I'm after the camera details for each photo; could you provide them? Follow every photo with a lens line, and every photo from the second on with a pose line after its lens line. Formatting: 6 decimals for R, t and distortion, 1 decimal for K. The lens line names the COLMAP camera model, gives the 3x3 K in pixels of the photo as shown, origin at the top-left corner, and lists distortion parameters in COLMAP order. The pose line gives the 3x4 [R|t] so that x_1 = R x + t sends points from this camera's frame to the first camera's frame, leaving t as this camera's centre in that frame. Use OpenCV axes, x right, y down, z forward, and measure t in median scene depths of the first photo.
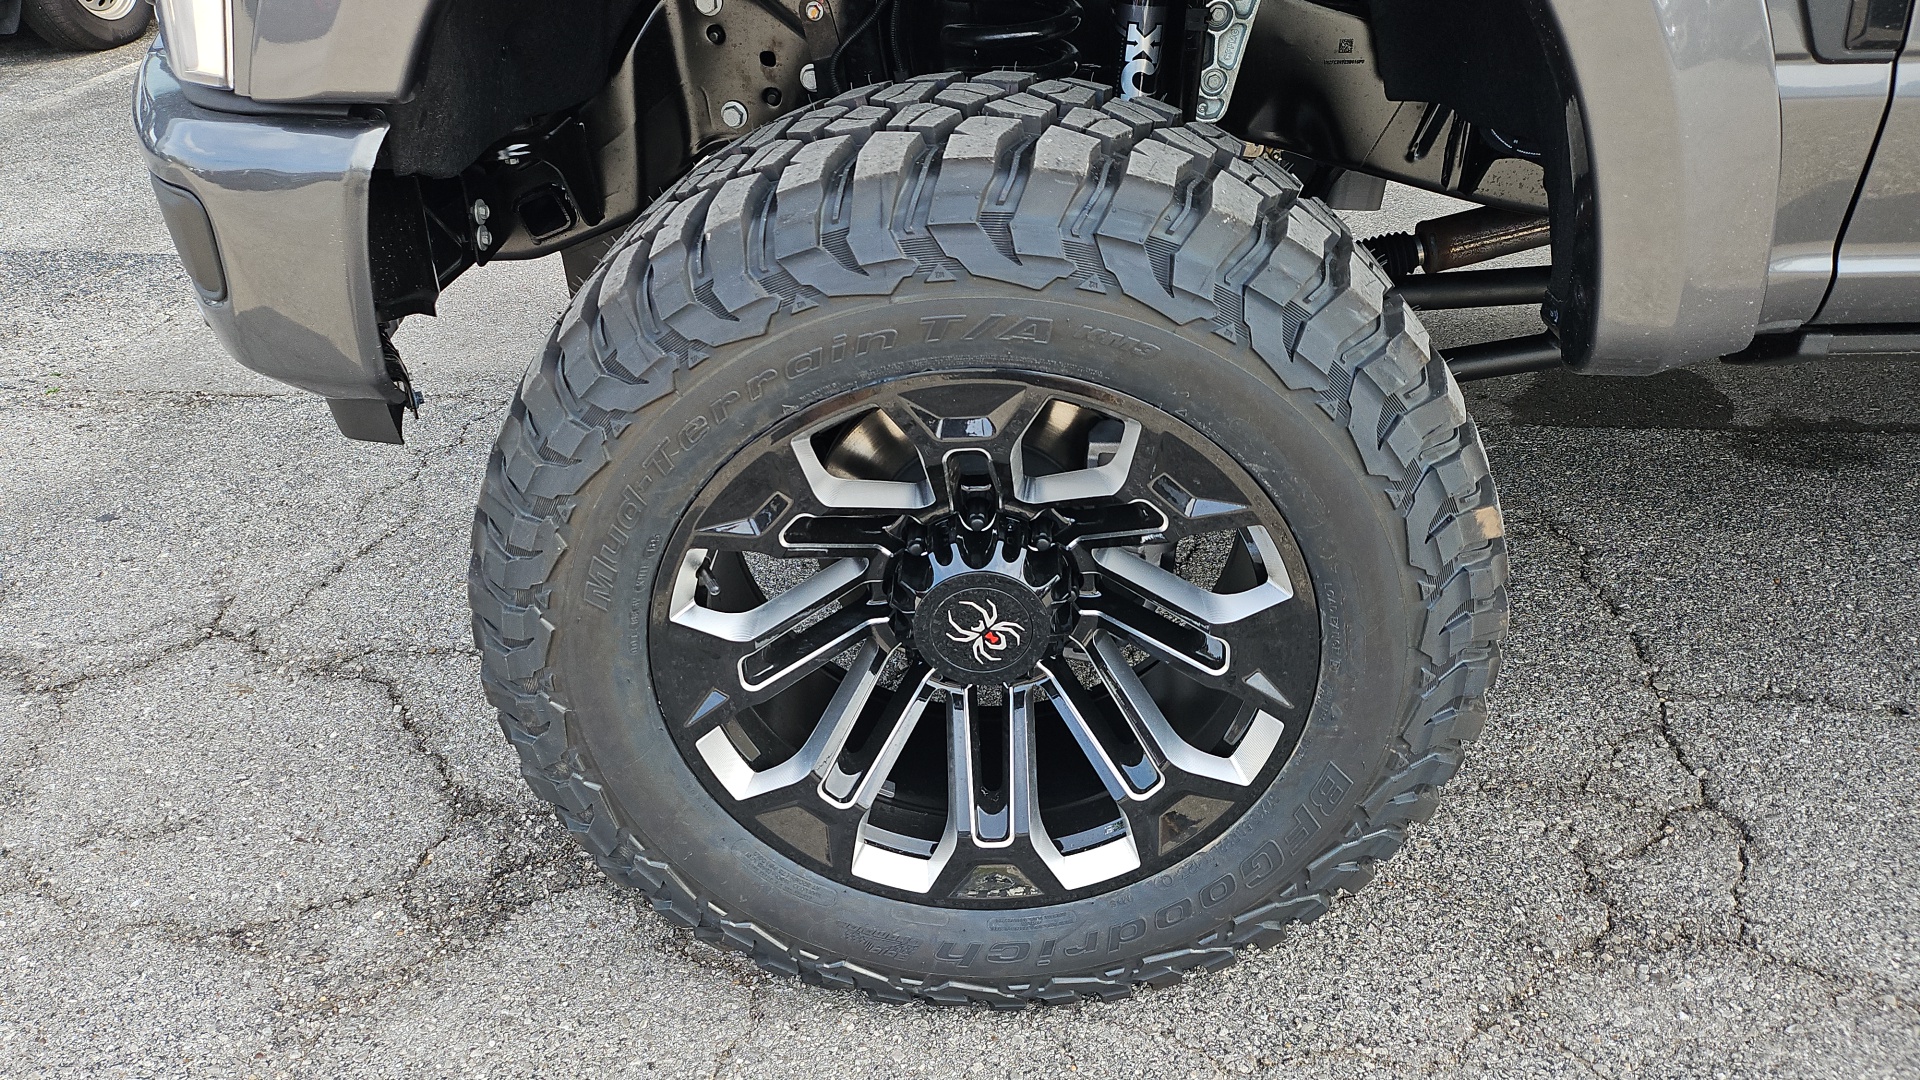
lens RADIAL K [[1379.8, 0, 978.5], [0, 1379.8, 540.3], [0, 0, 1]] dist [0.040238, -0.056702]
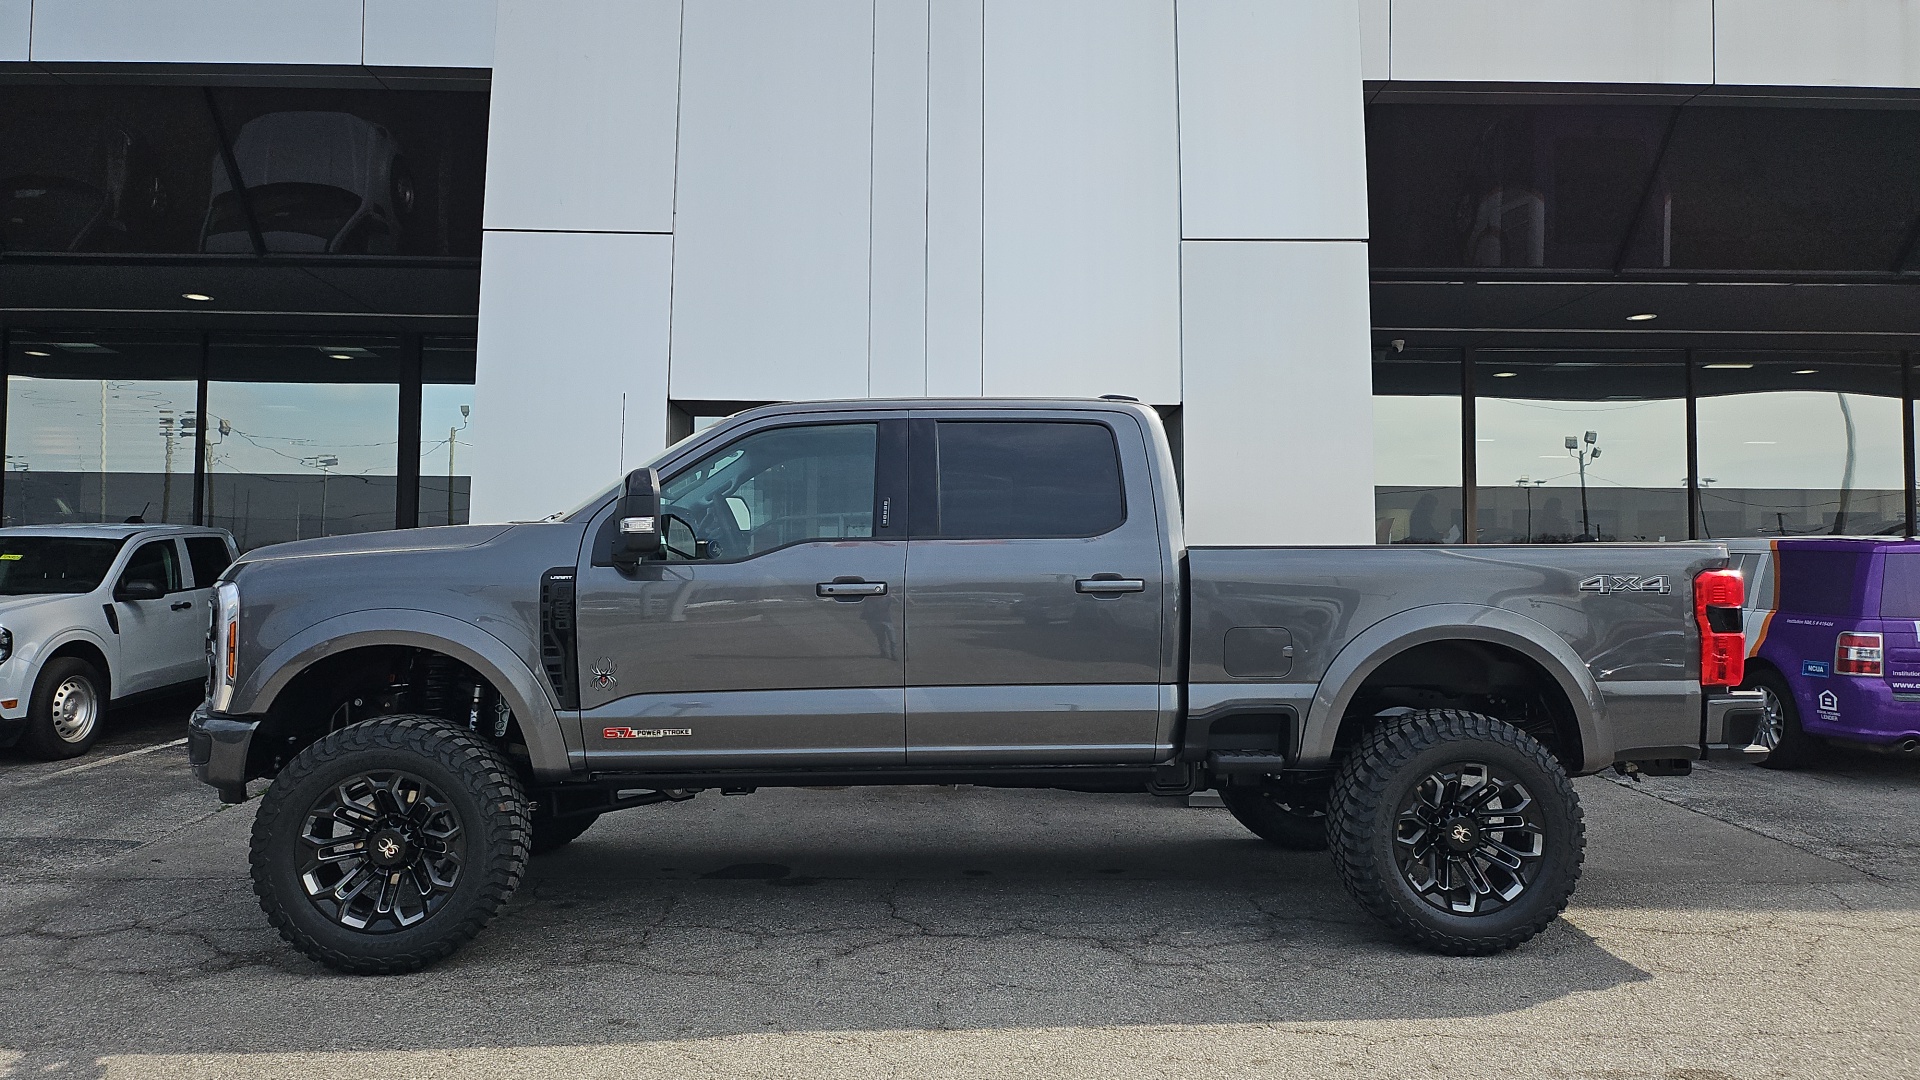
lens RADIAL K [[1381.4, 0, 972.9], [0, 1381.4, 528.2], [0, 0, 1]] dist [0.040319, -0.057548]
pose [[0.994011, 0.035137, 0.103479, 1.193470], [0.025018, 0.848591, -0.528457, 1.397110], [-0.106380, 0.527881, 0.842630, -2.916213]]
